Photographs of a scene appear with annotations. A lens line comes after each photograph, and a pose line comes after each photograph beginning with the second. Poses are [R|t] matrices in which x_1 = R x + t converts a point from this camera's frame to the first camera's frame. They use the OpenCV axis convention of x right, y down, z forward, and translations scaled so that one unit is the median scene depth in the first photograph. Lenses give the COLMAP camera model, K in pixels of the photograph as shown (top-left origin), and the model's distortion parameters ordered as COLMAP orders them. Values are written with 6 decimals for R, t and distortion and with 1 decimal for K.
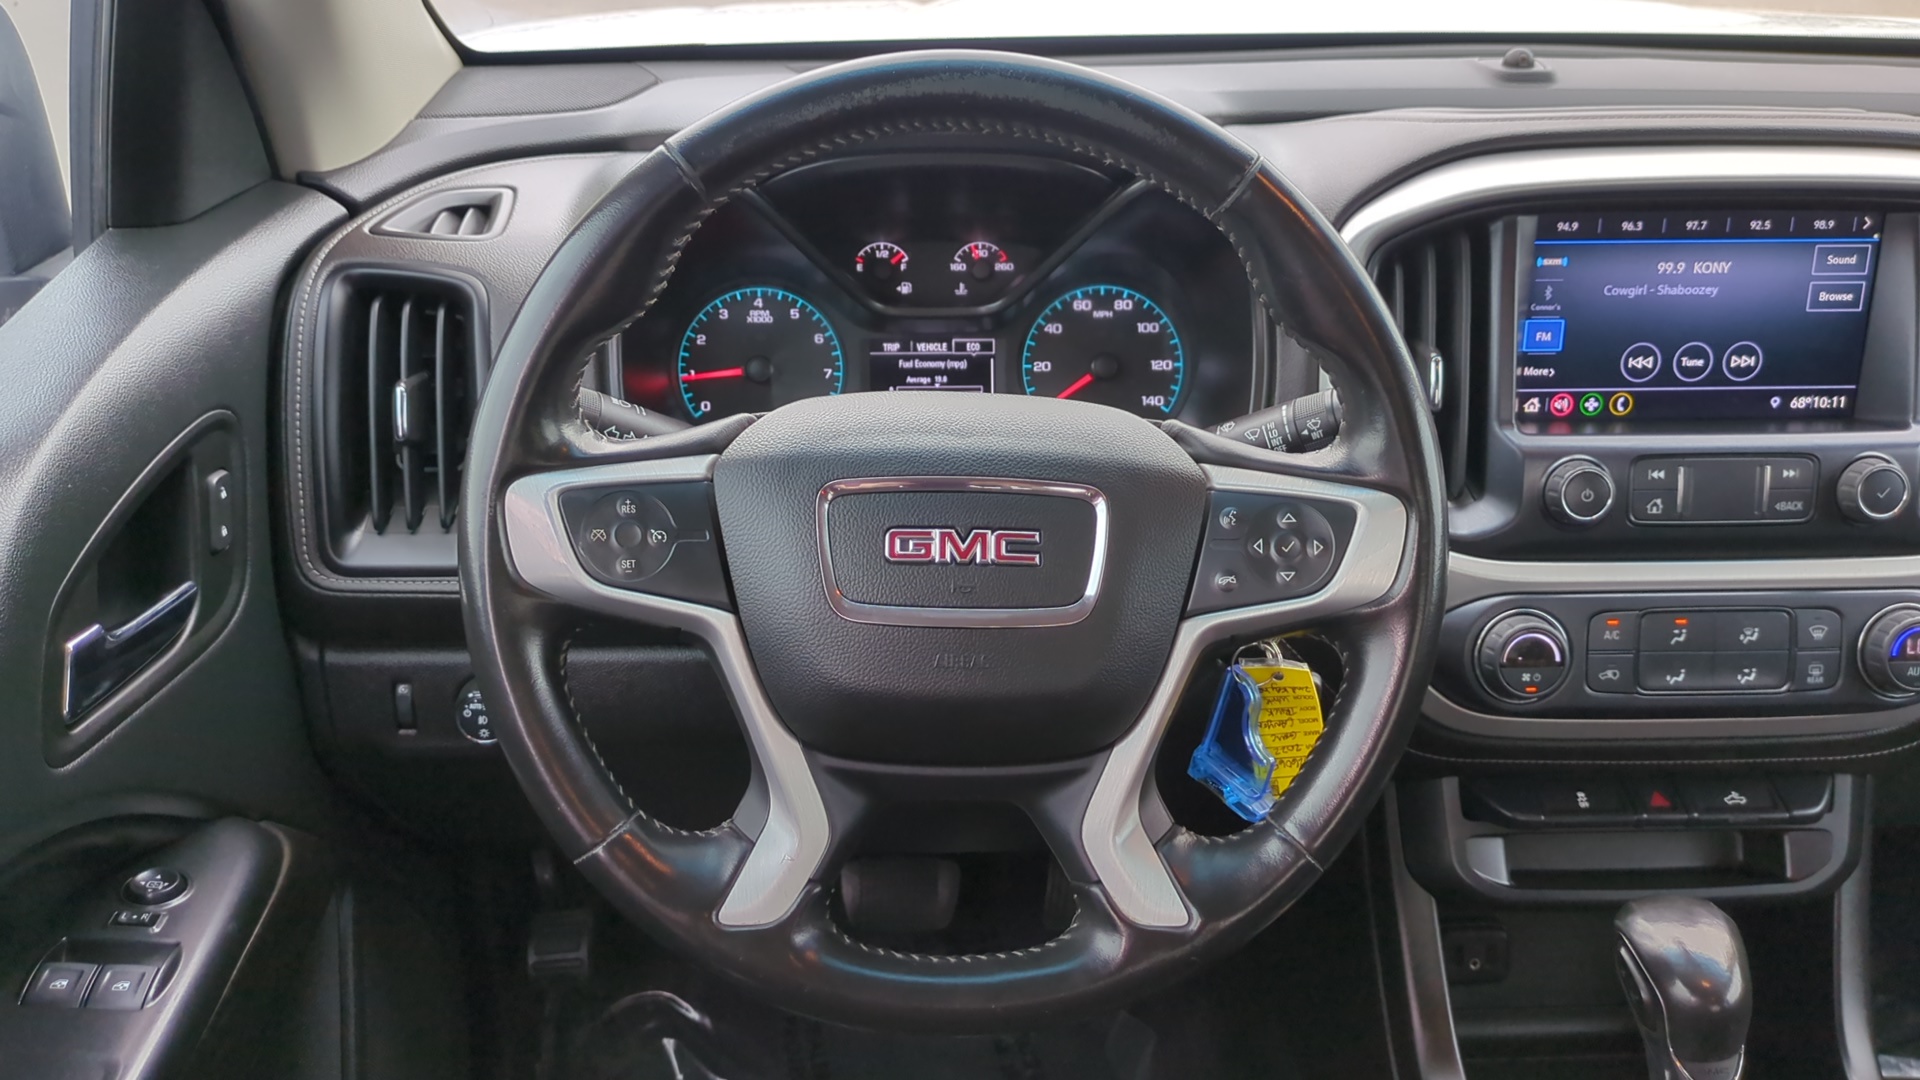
lens RADIAL K [[1645.9, 0, 978.8], [0, 1645.9, 538.3], [0, 0, 1]] dist [0.080123, -0.121804]
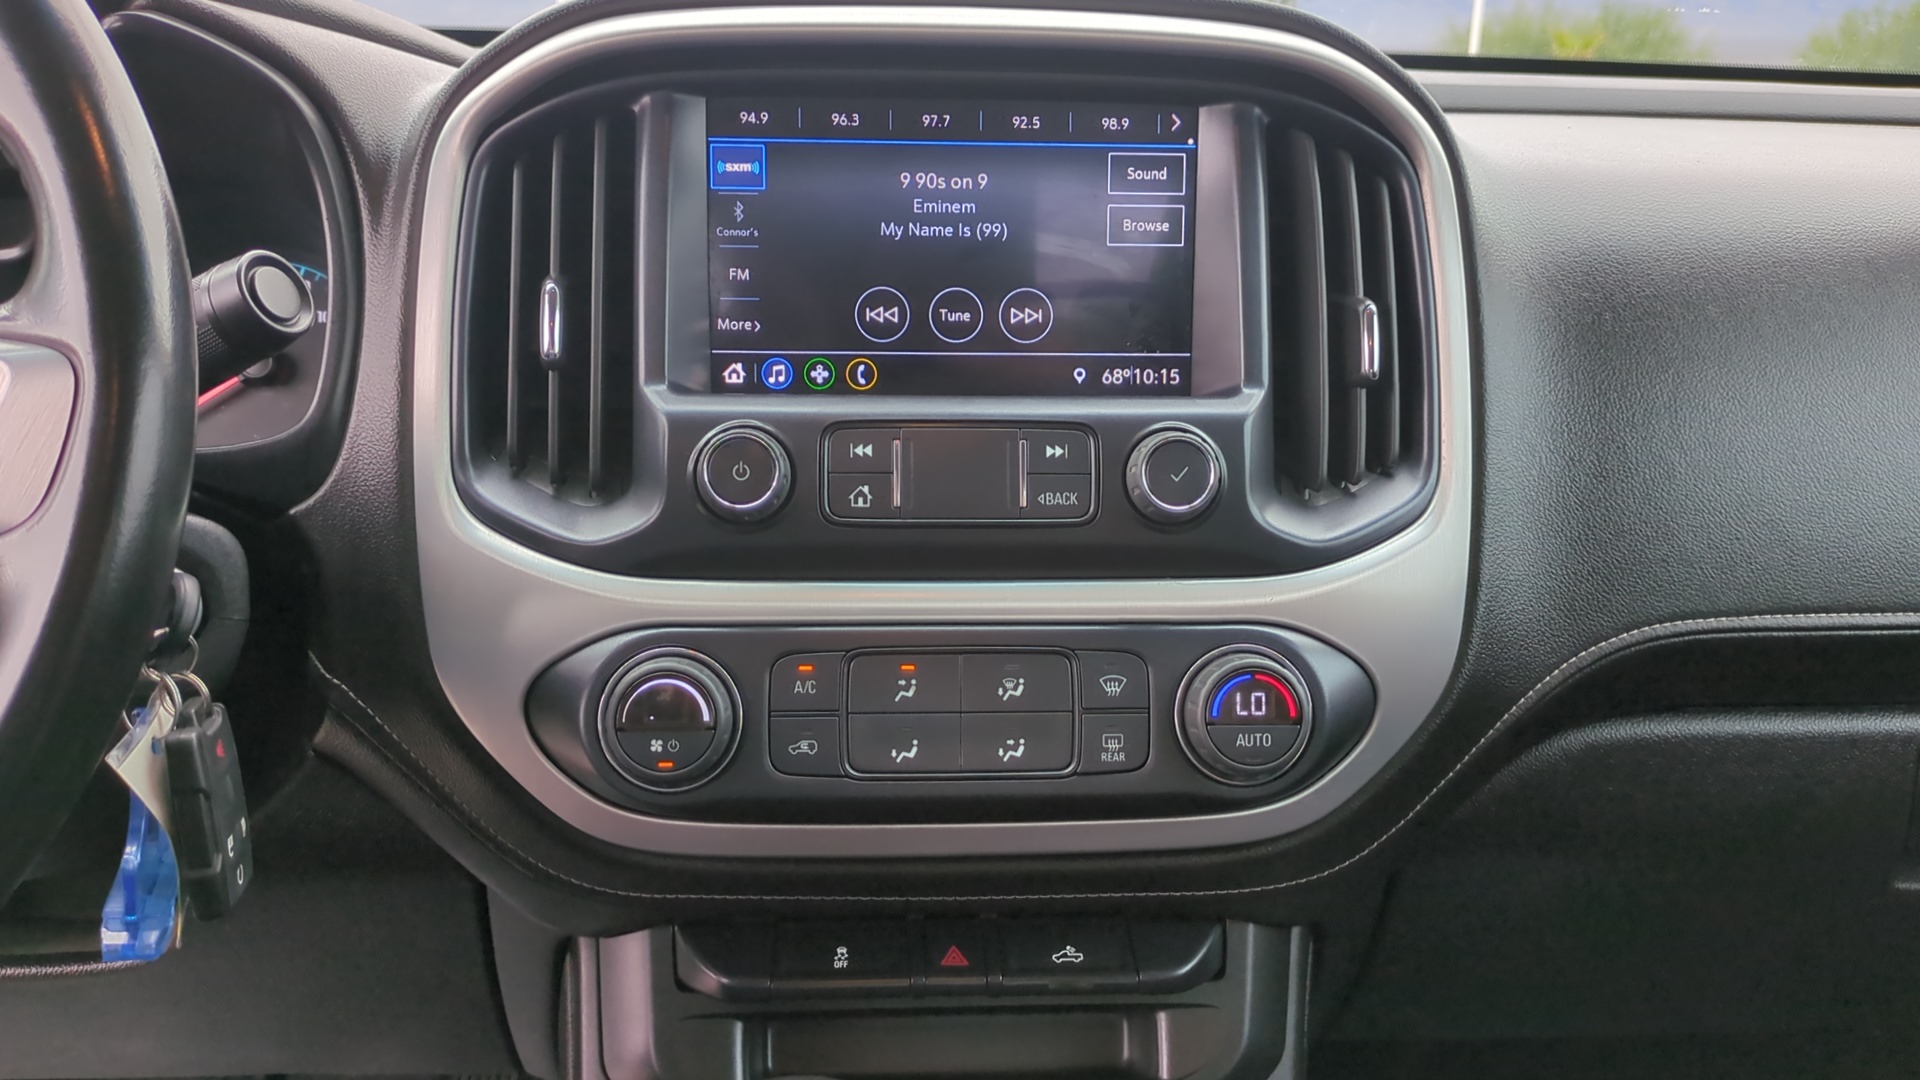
lens RADIAL K [[1645.9, 0, 978.8], [0, 1645.9, 538.3], [0, 0, 1]] dist [0.080123, -0.121804]
pose [[0.999869, 0.003135, 0.015849, 0.431902], [-0.000256, 0.983947, -0.178462, 0.115788], [-0.016154, 0.178434, 0.983819, 0.322694]]
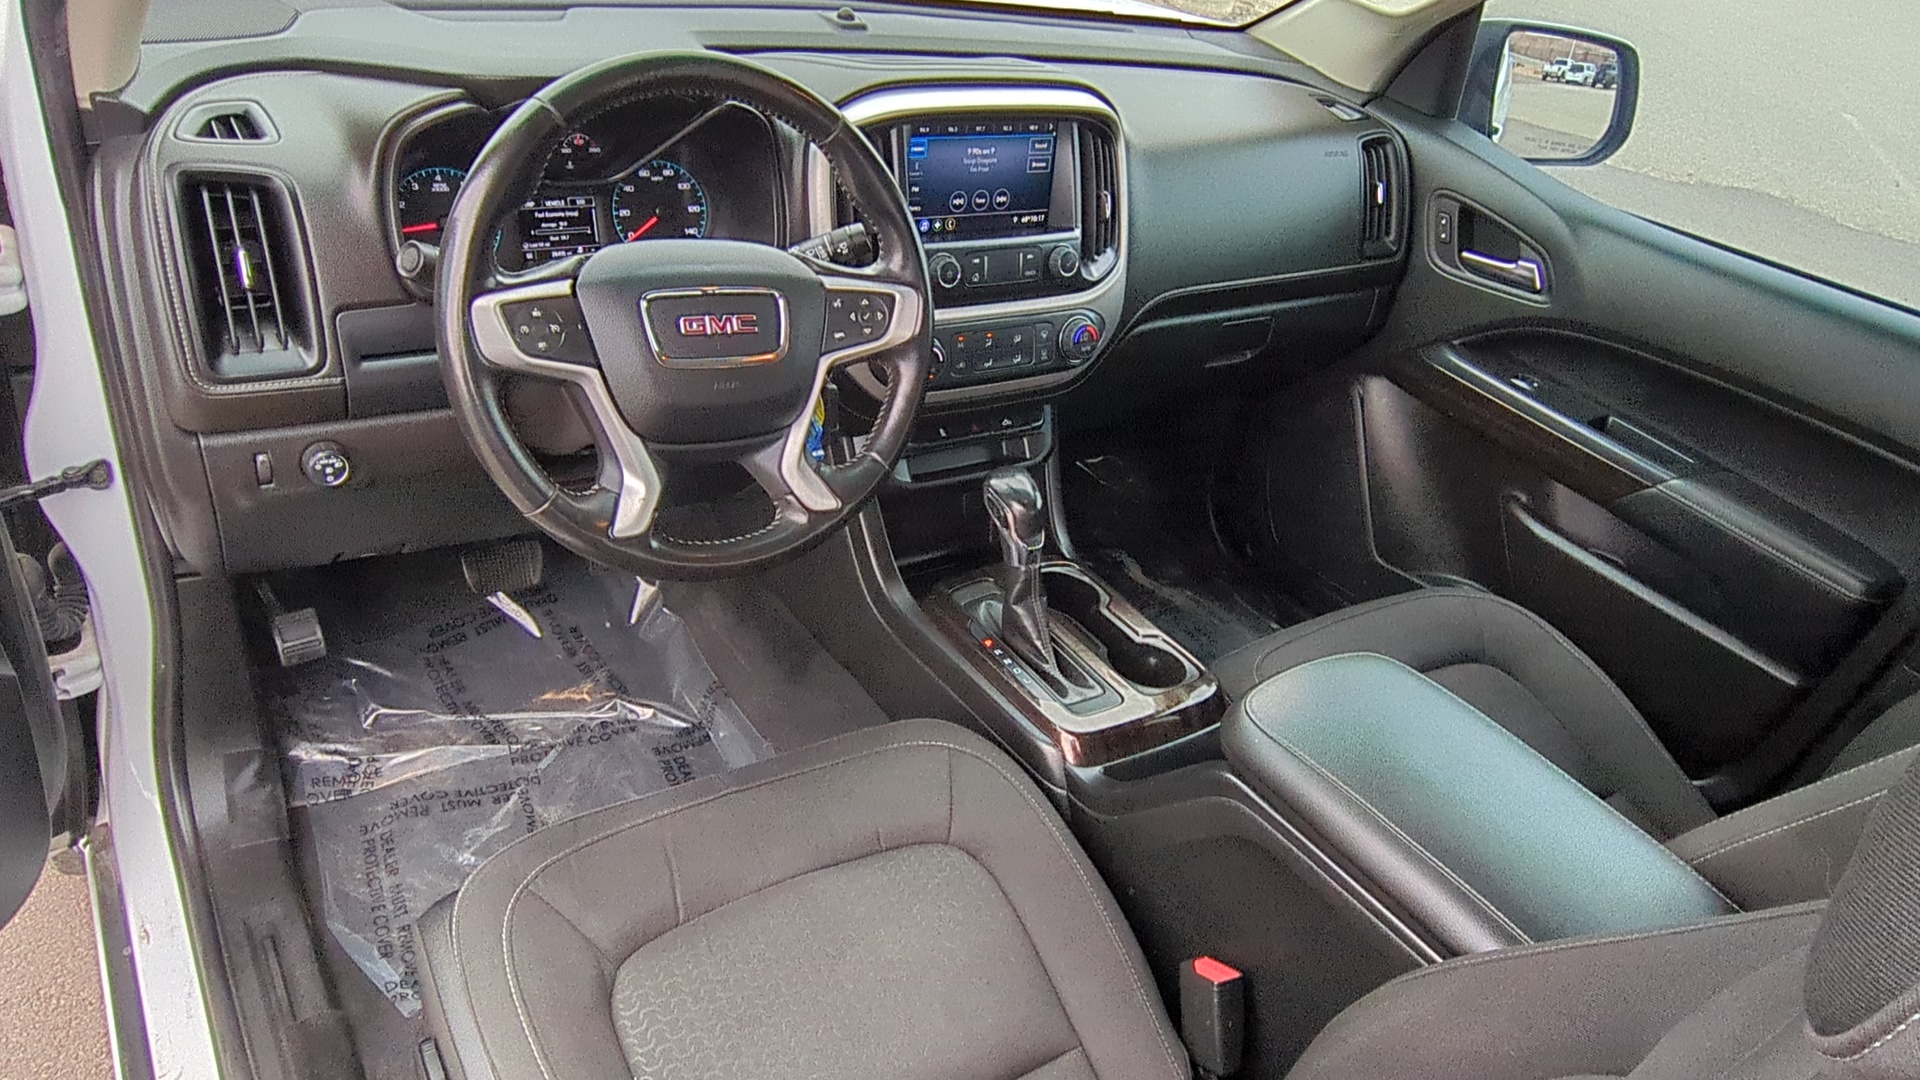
lens RADIAL K [[1284.2, 0, 960.0], [0, 1284.2, 540.0], [0, 0, 1]] dist [-0.000109, -0.000582]
pose [[0.851745, -0.168382, 0.496164, -0.408855], [0.075819, 0.976597, 0.201269, -0.022135], [-0.518442, -0.133811, 0.844578, -0.314786]]
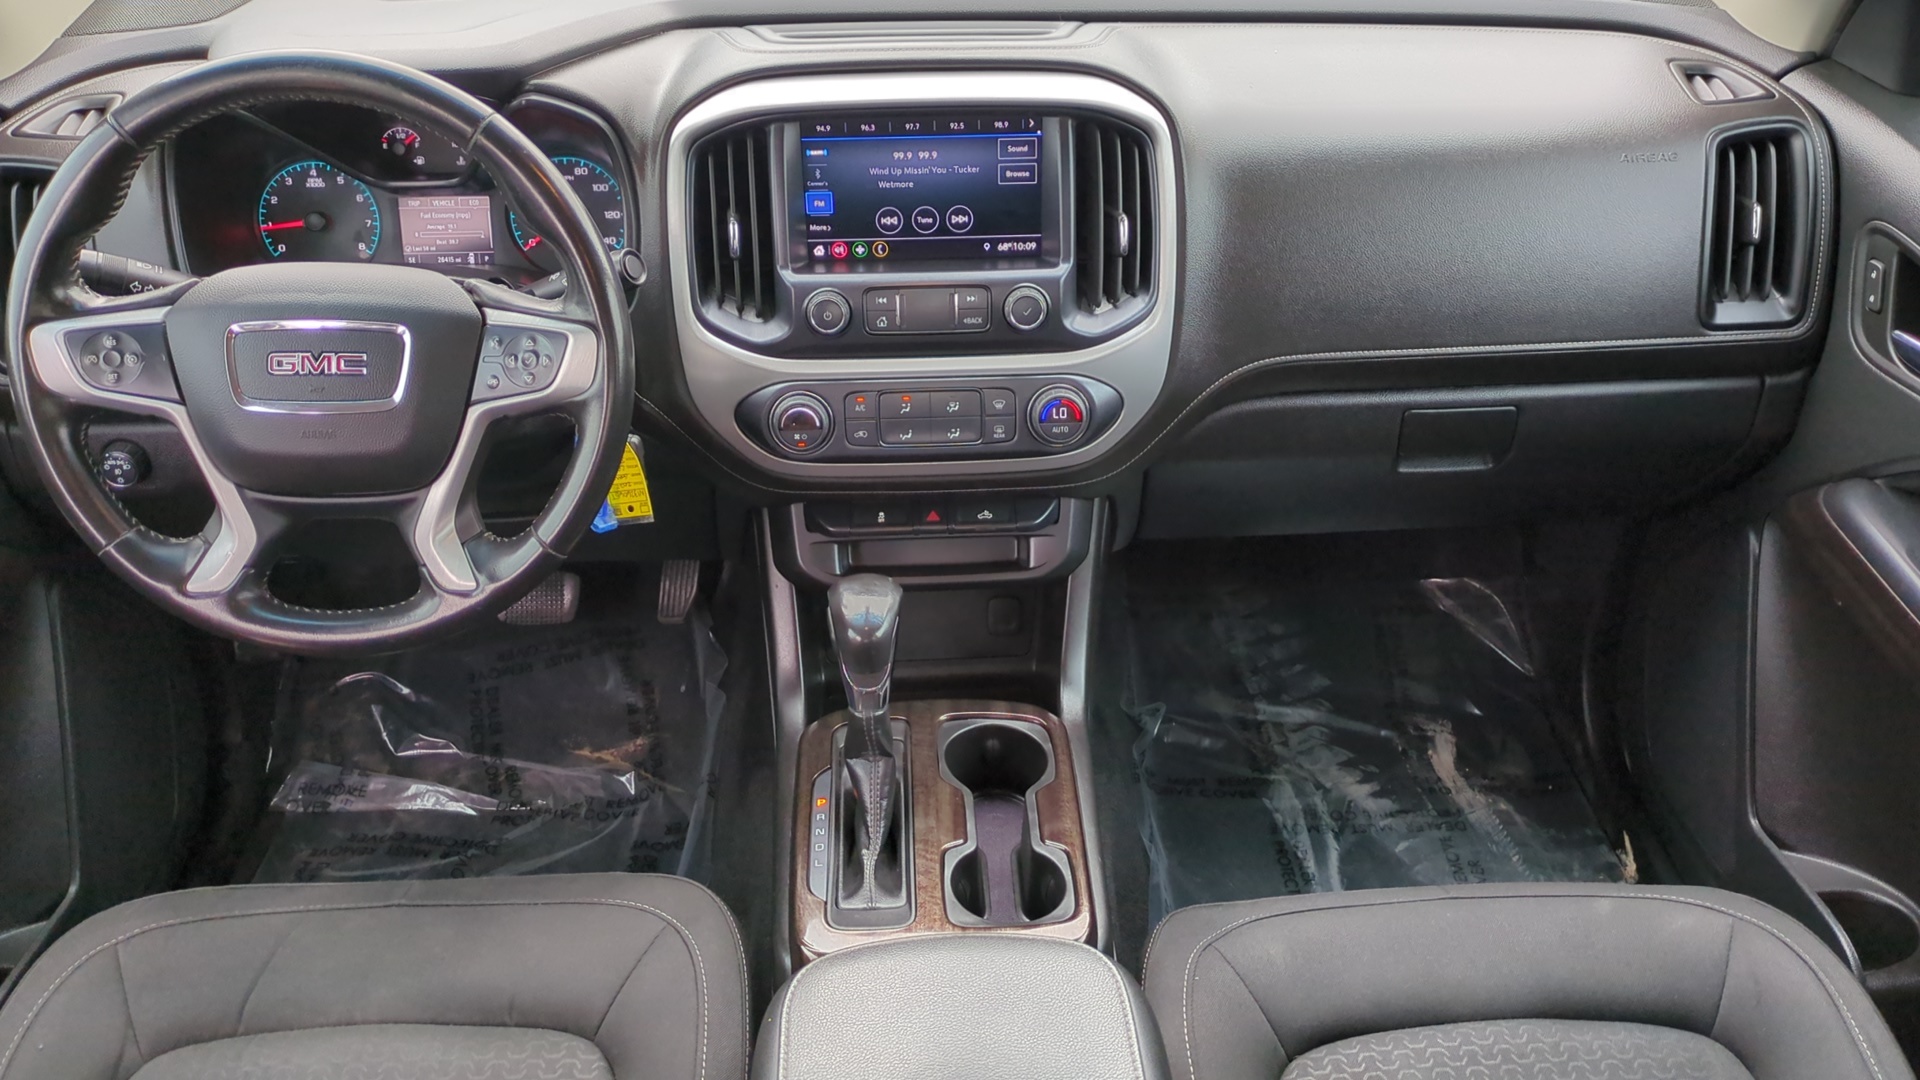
lens RADIAL K [[1645.9, 0, 978.8], [0, 1645.9, 538.3], [0, 0, 1]] dist [0.080123, -0.121804]
pose [[0.999896, -0.010516, -0.009843, 0.492034], [0.011885, 0.988401, 0.151404, -0.048812], [0.008137, -0.151505, 0.988423, -0.484131]]
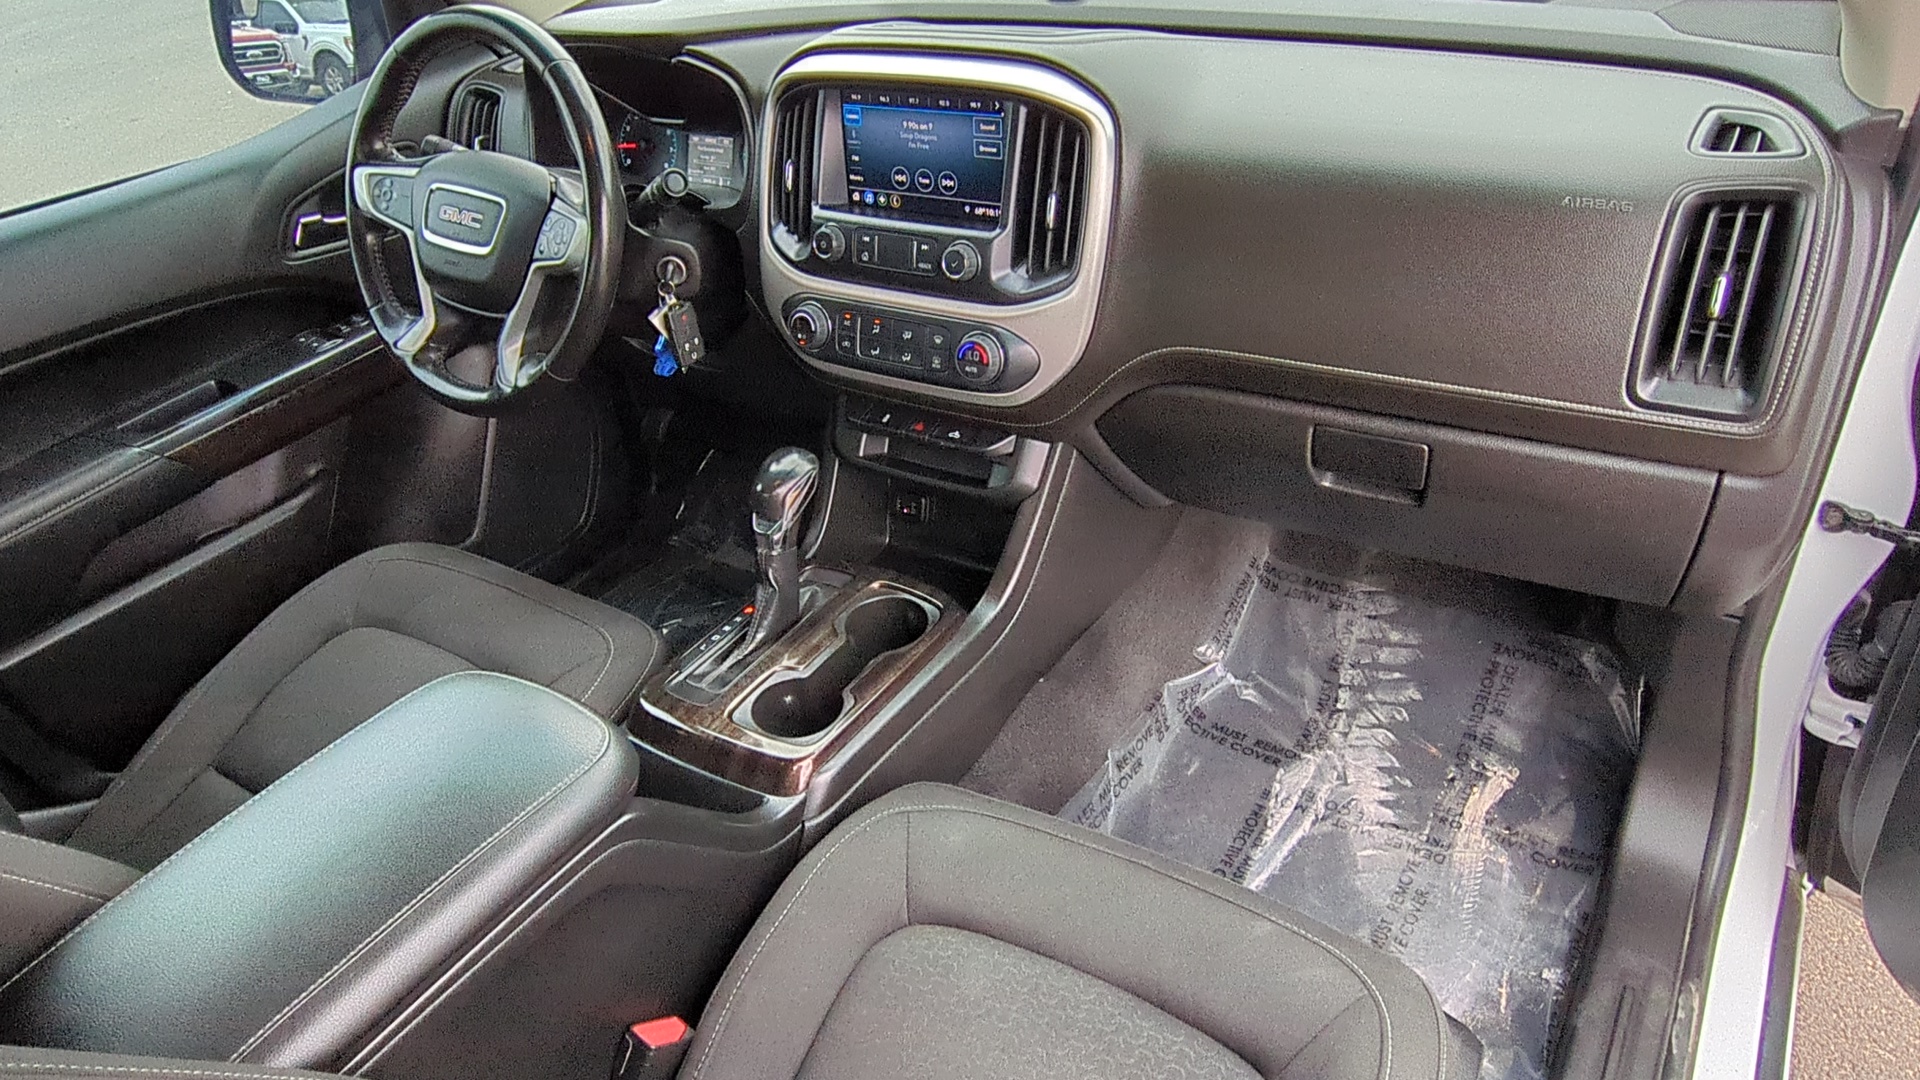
lens RADIAL K [[1232.7, 0, 960.0], [0, 1232.7, 540.0], [0, 0, 1]] dist [-0.005411, -0.001206]
pose [[0.805534, 0.251630, -0.536468, 1.278920], [-0.141536, 0.960856, 0.238166, -0.056017], [0.575398, -0.115921, 0.809617, -0.095577]]
